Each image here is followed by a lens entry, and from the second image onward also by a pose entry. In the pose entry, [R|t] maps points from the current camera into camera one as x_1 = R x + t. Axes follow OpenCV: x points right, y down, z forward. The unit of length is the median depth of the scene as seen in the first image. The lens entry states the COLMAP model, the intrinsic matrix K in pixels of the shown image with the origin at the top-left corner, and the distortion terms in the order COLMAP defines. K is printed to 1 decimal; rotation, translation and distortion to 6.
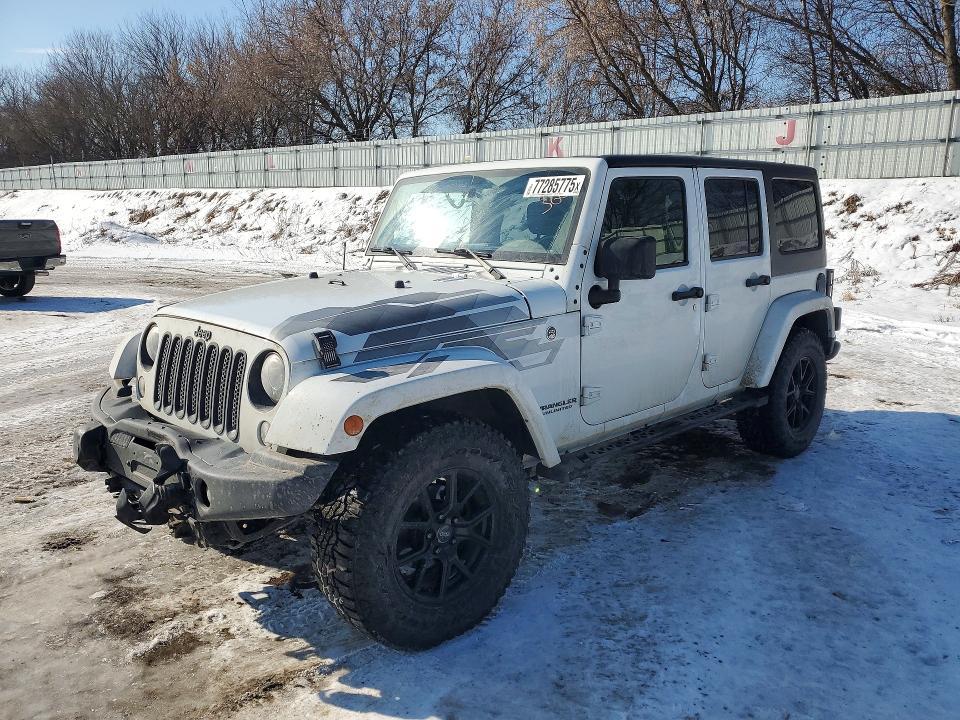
lens RADIAL K [[790.6, 0, 480.0], [0, 790.6, 360.0], [0, 0, 1]] dist [-0.001554, -0.002102]
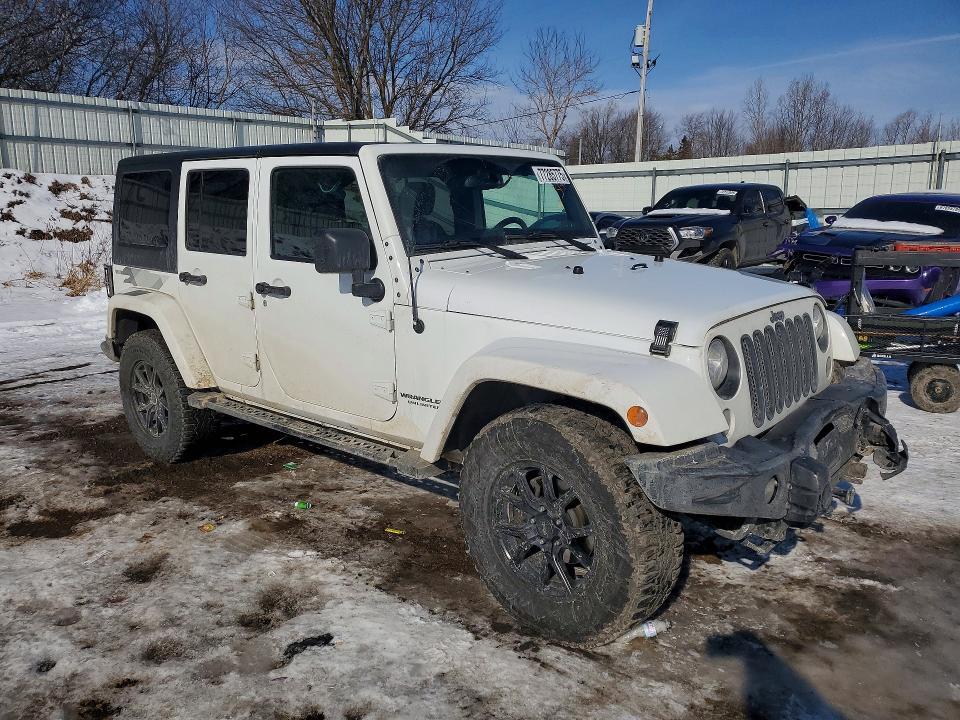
lens RADIAL K [[790.6, 0, 480.0], [0, 790.6, 360.0], [0, 0, 1]] dist [-0.001554, -0.002102]
pose [[-0.082896, -0.209453, 0.974299, -1.223336], [0.216464, 0.950537, 0.222762, -0.265918], [-0.972765, 0.229367, -0.033456, 1.329633]]
